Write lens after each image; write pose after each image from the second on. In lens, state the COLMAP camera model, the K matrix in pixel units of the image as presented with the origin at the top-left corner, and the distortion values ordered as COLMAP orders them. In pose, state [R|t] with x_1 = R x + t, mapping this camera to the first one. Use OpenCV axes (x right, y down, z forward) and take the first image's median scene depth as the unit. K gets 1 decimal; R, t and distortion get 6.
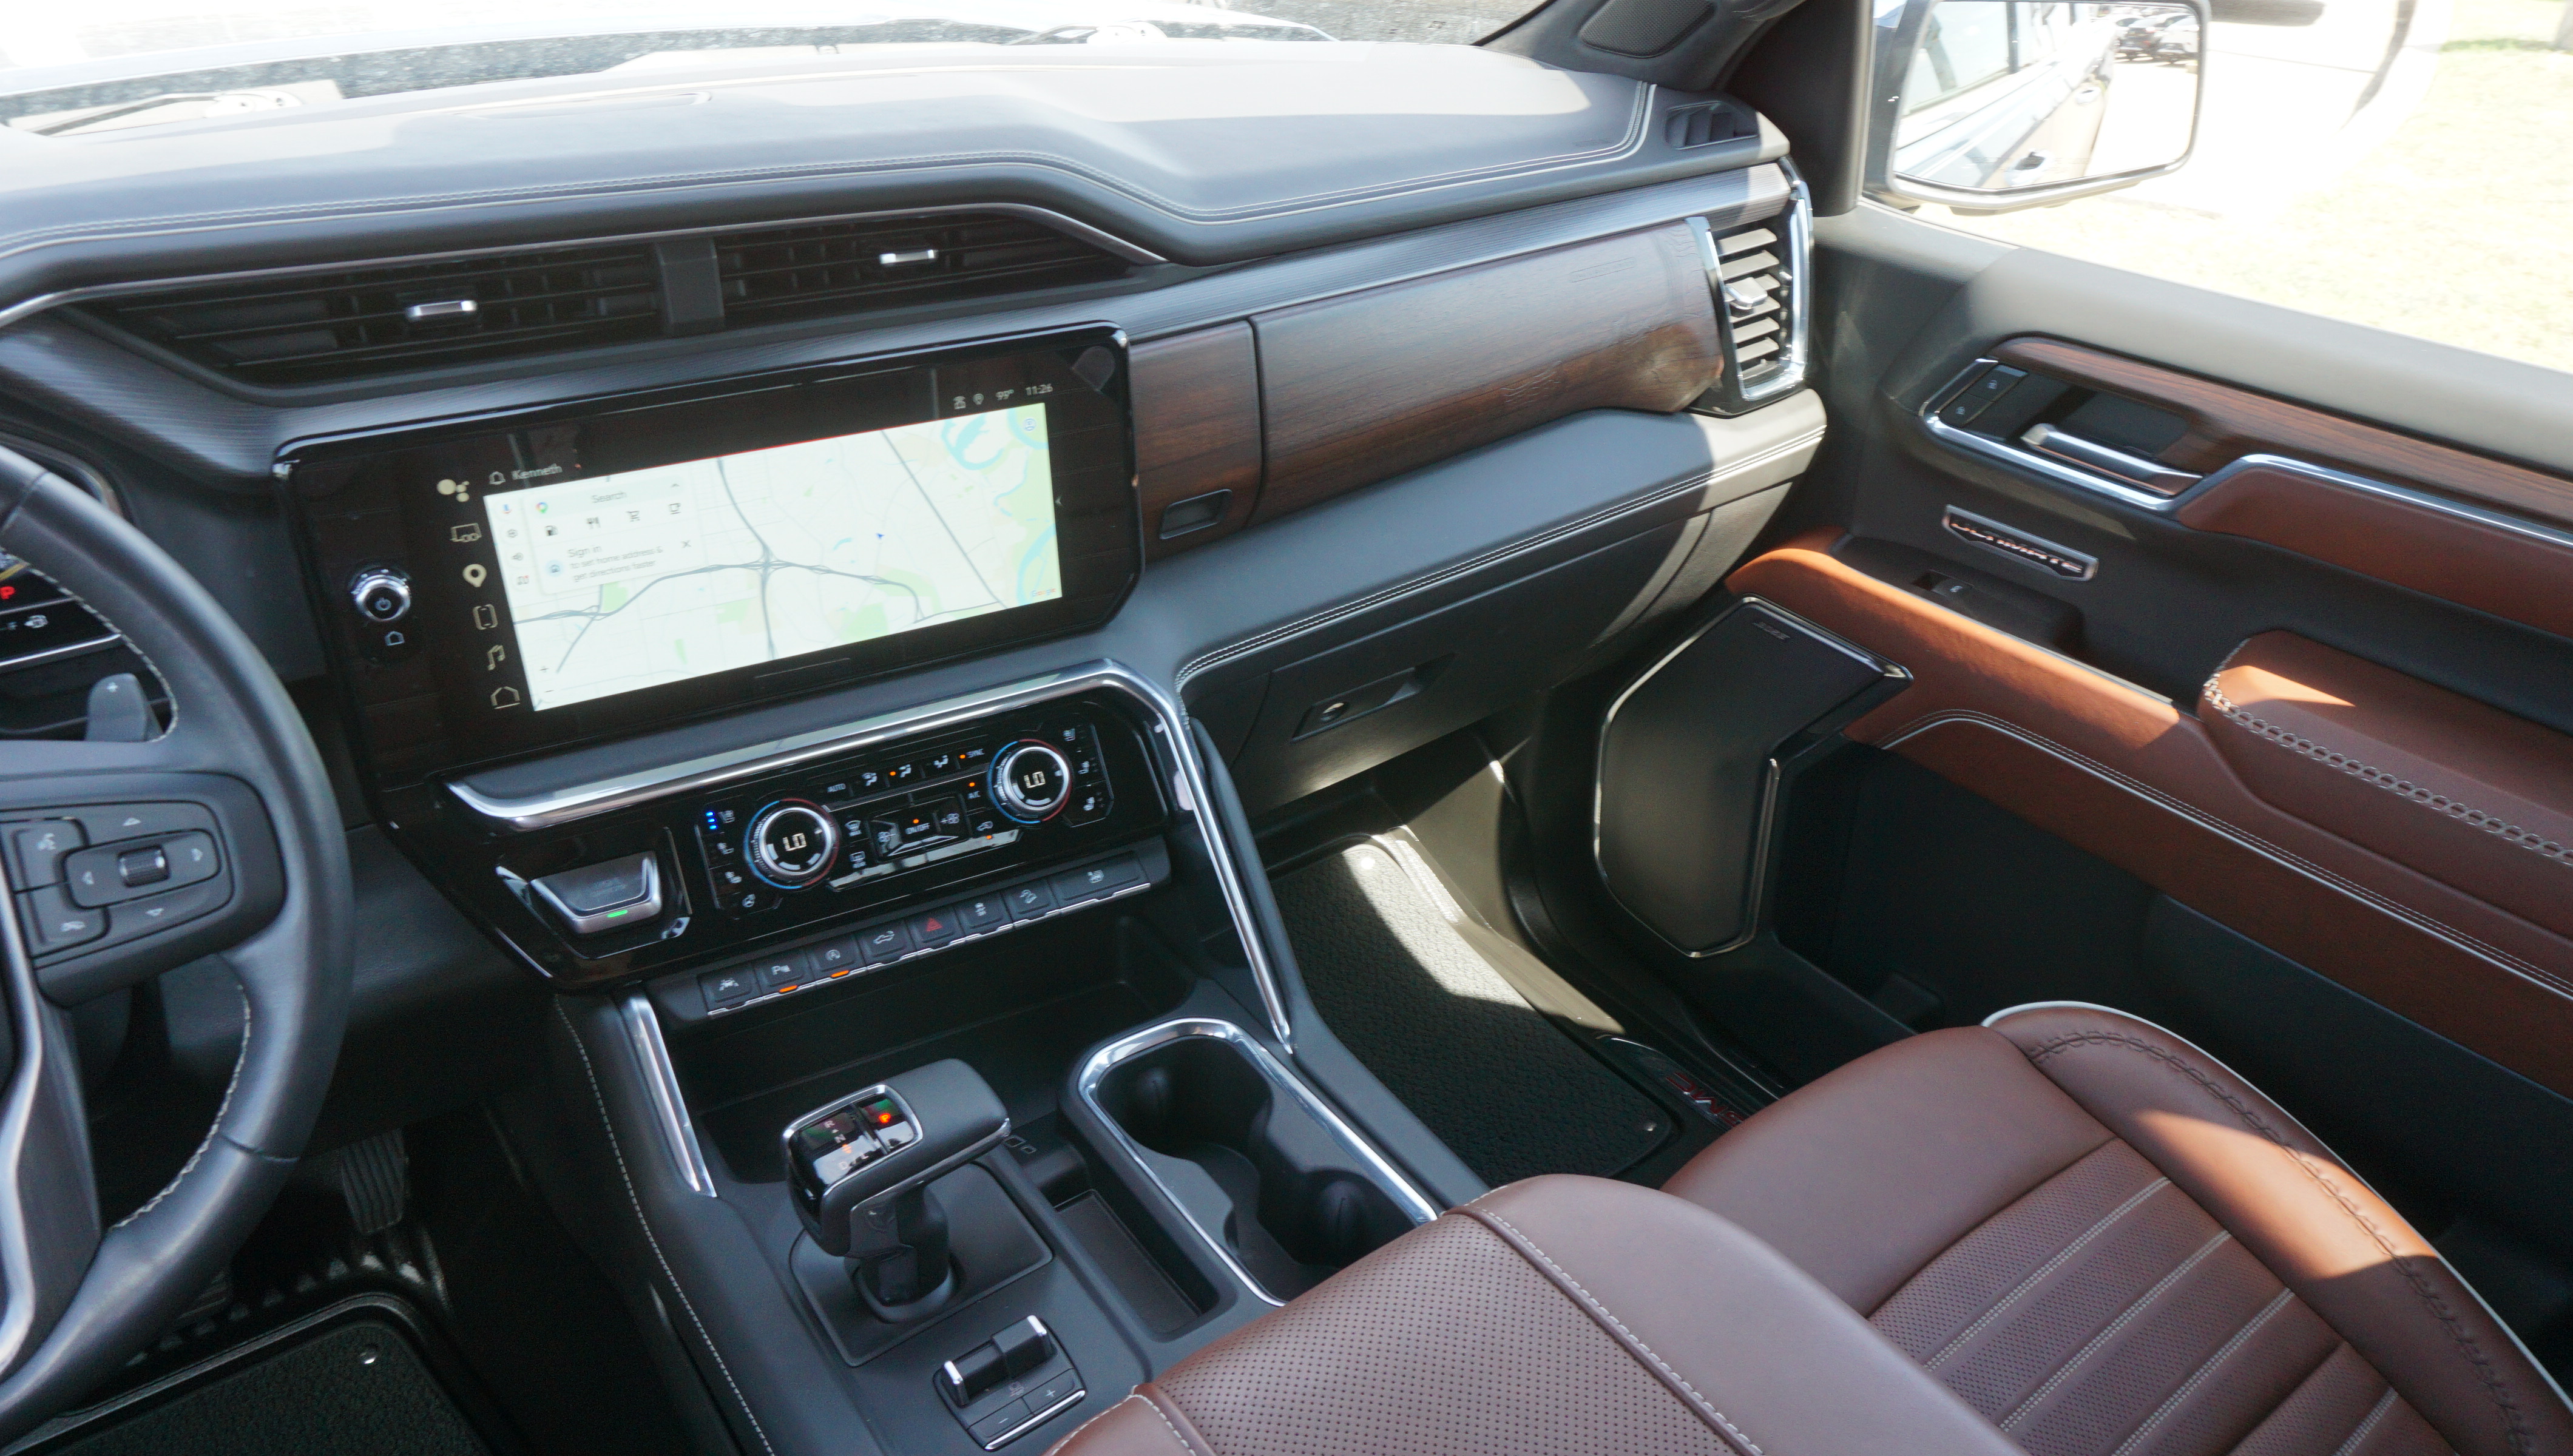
lens RADIAL K [[1722.1, 0, 1296.4], [0, 1722.1, 712.4], [0, 0, 1]] dist [-0.042287, 0.031126]
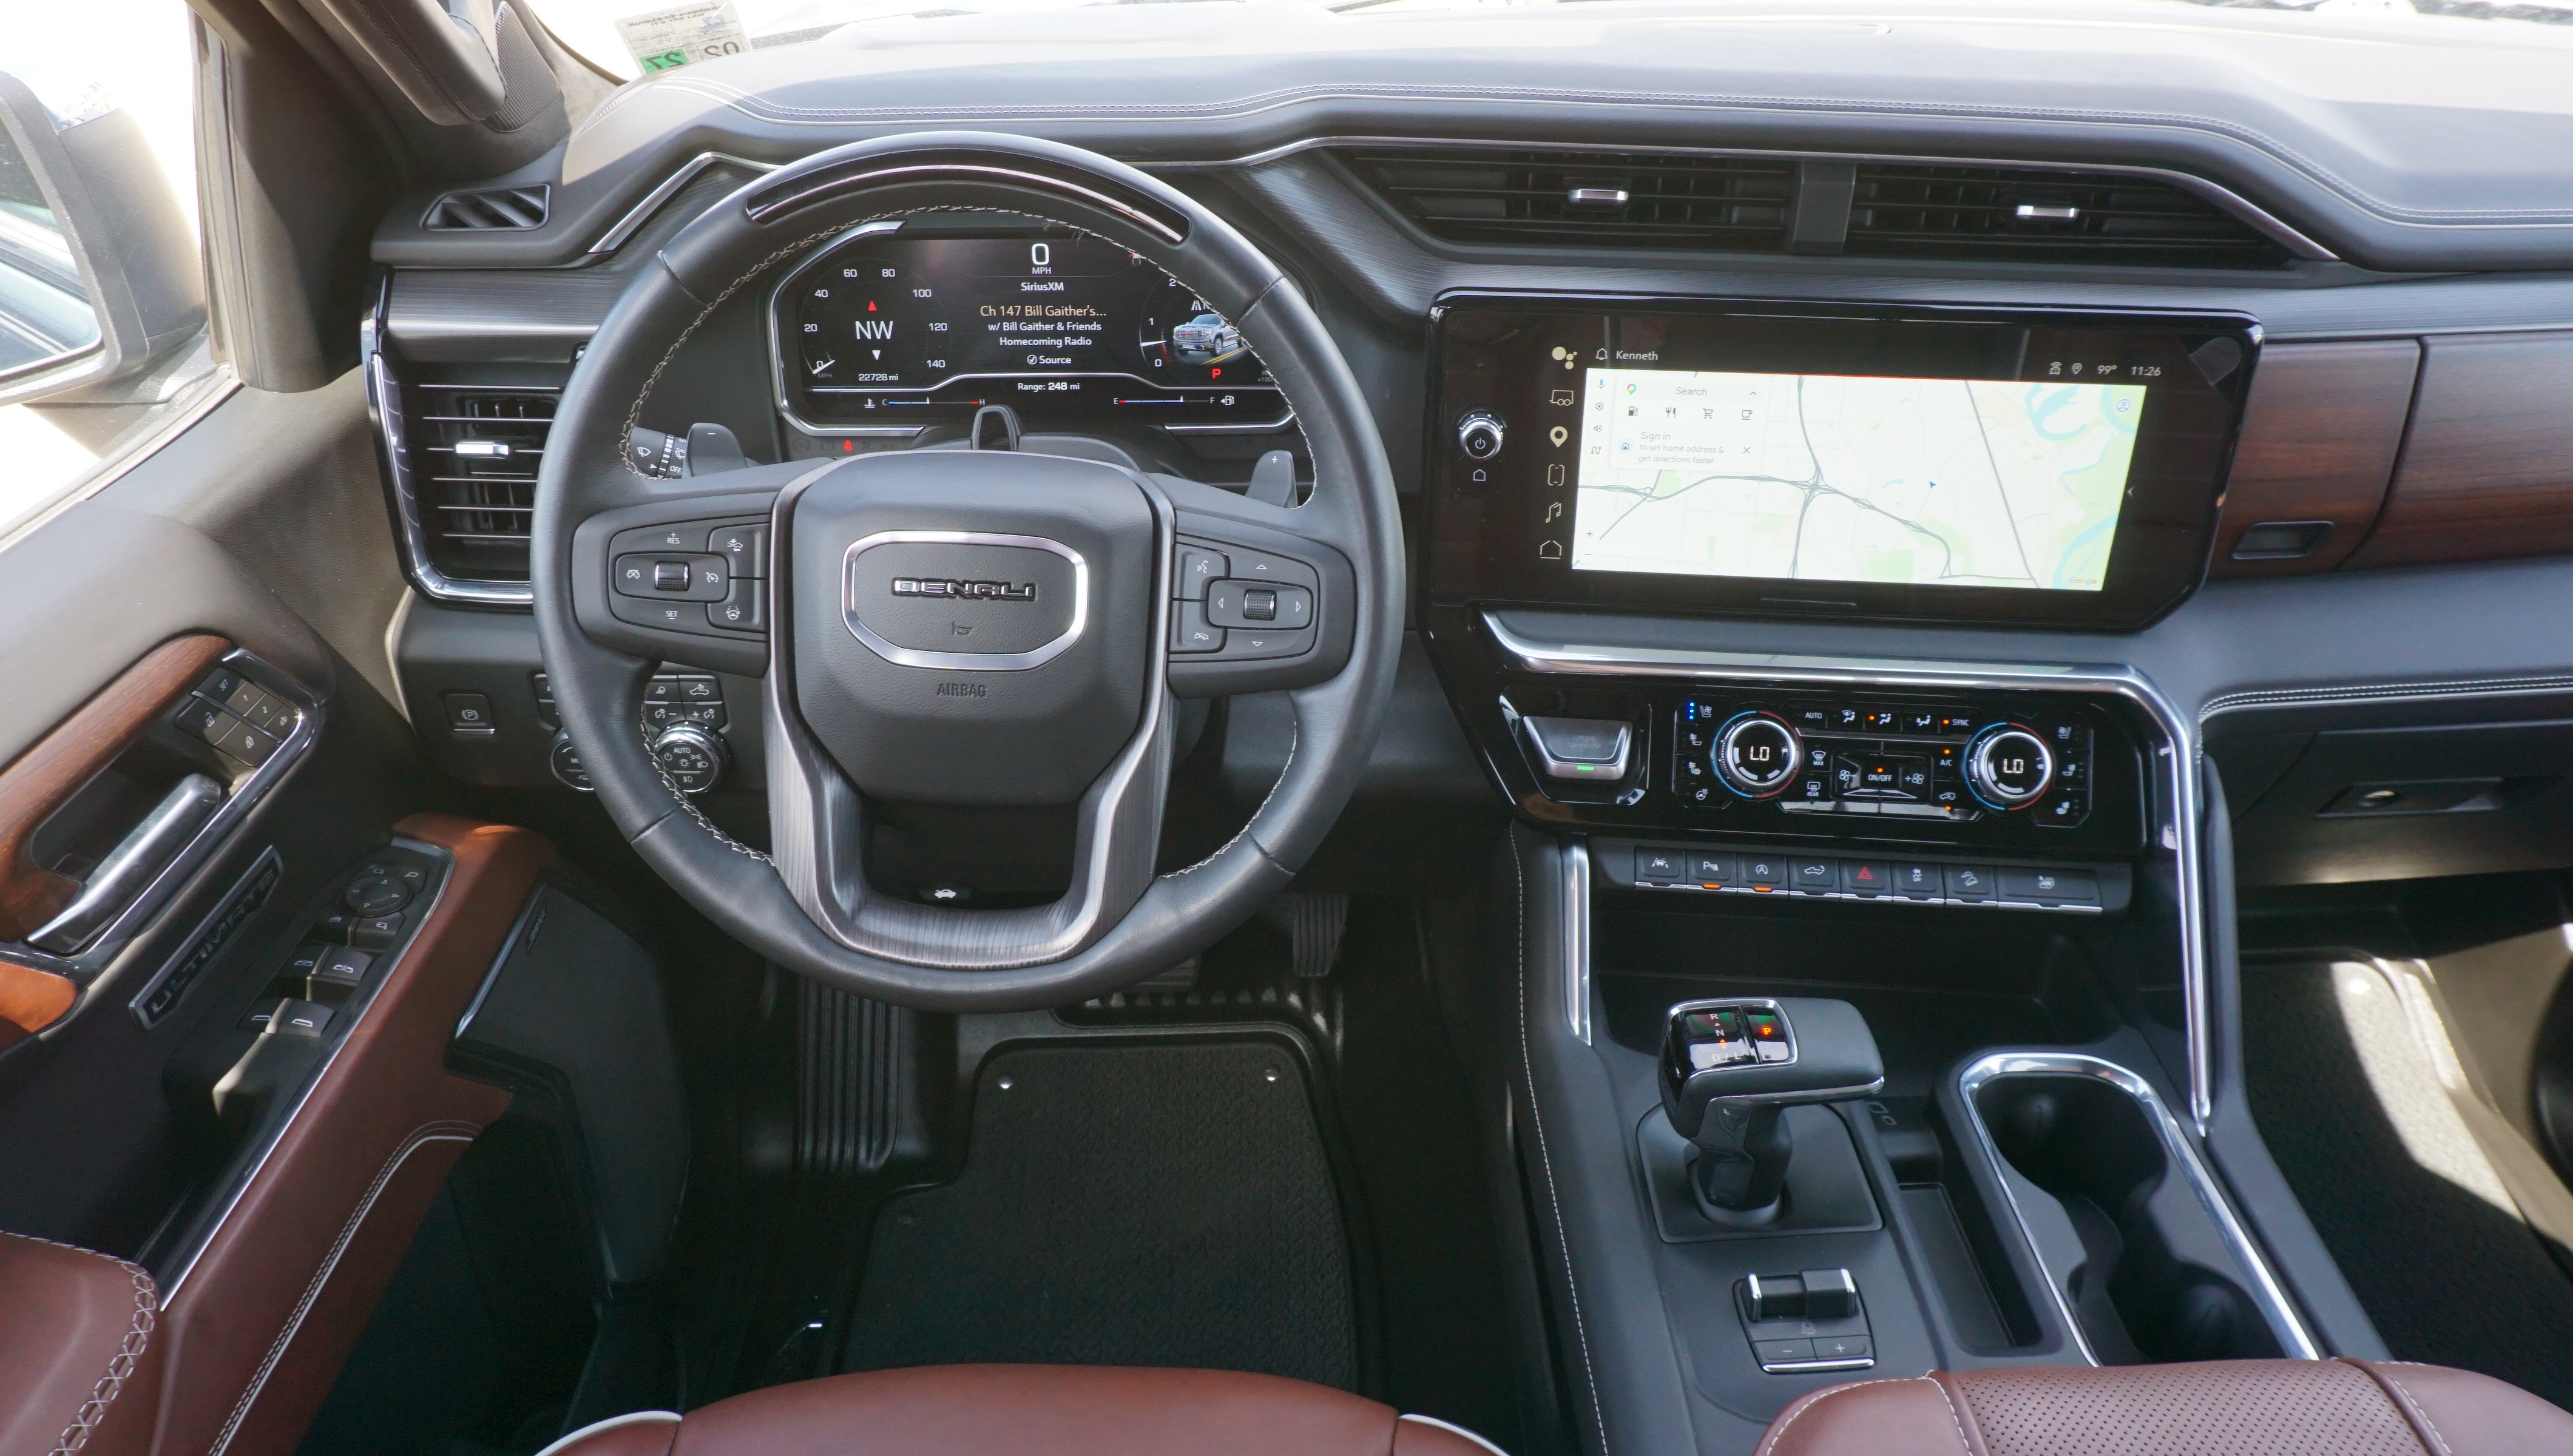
lens RADIAL K [[1722.1, 0, 1304.0], [0, 1722.1, 725.1], [0, 0, 1]] dist [-0.042287, 0.031126]
pose [[0.817184, 0.286092, -0.500362, -0.003382], [-0.268008, 0.957165, 0.109572, 0.019512], [0.510277, 0.044561, 0.858855, -0.032177]]
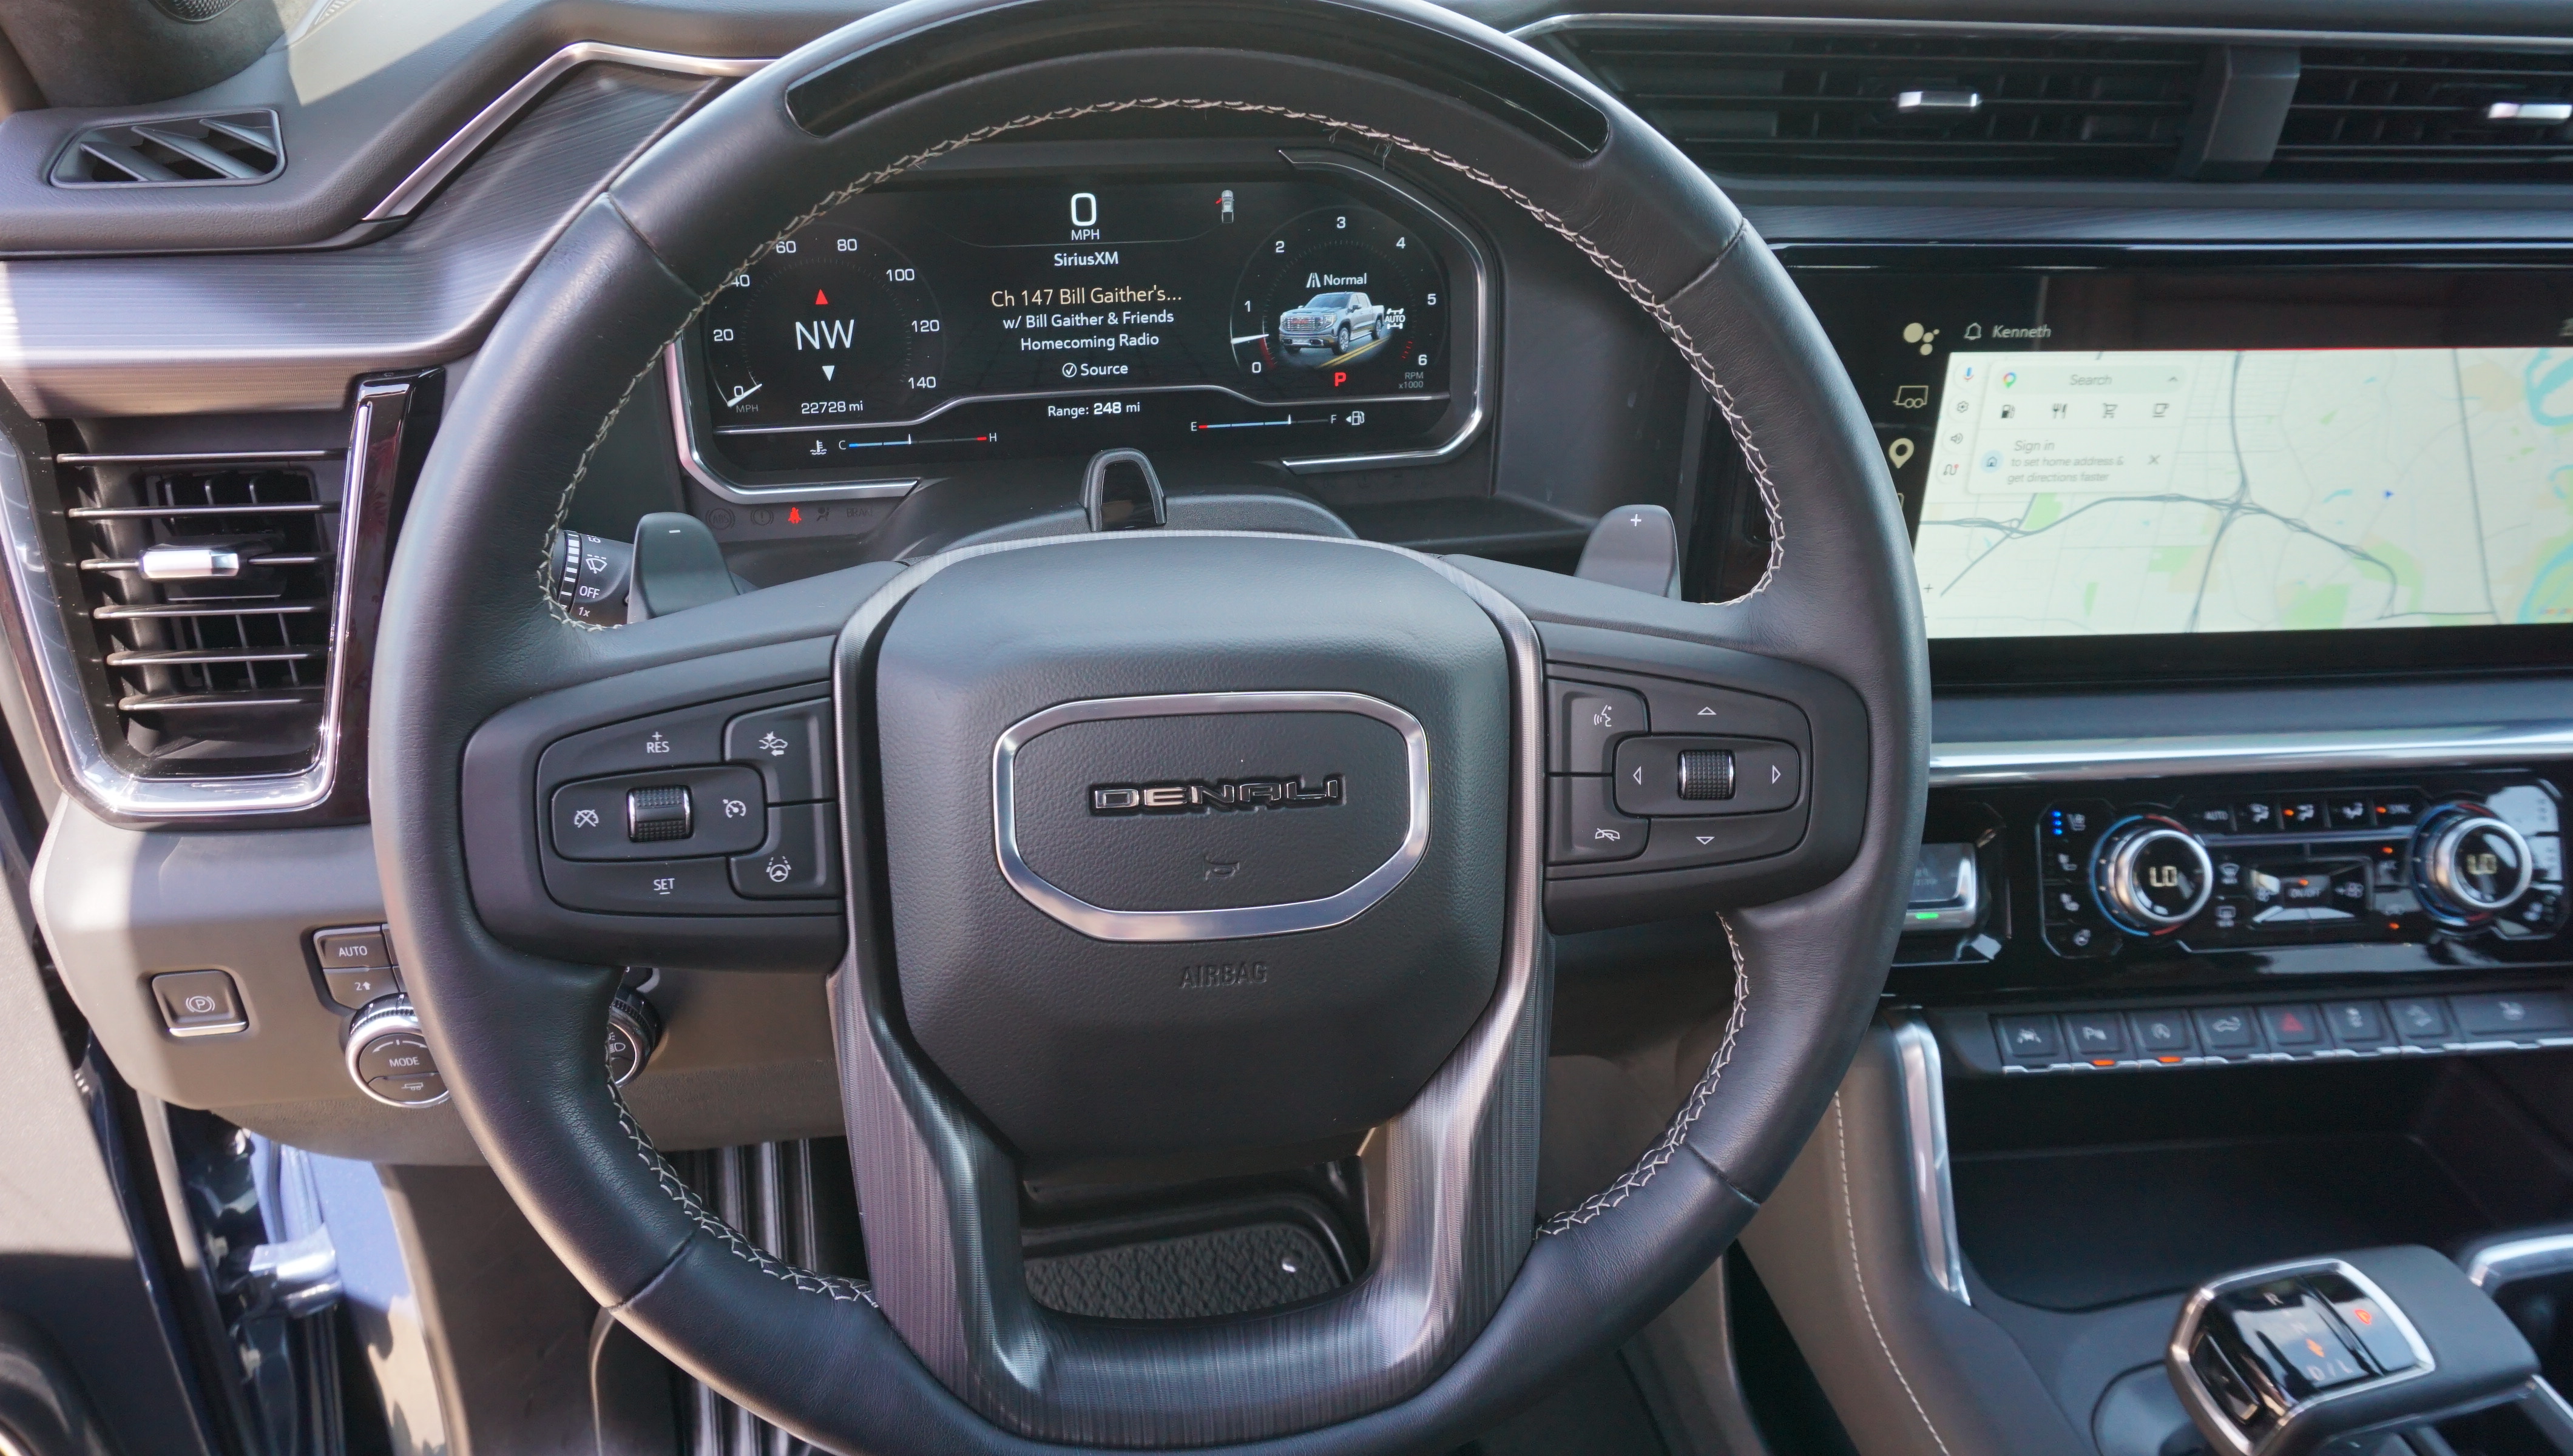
lens RADIAL K [[1722.1, 0, 1295.0], [0, 1722.1, 719.2], [0, 0, 1]] dist [-0.042287, 0.031126]
pose [[0.910780, 0.221848, -0.348230, -0.398354], [-0.209586, 0.975060, 0.073021, 0.034119], [0.355745, 0.006478, 0.934561, 0.171216]]
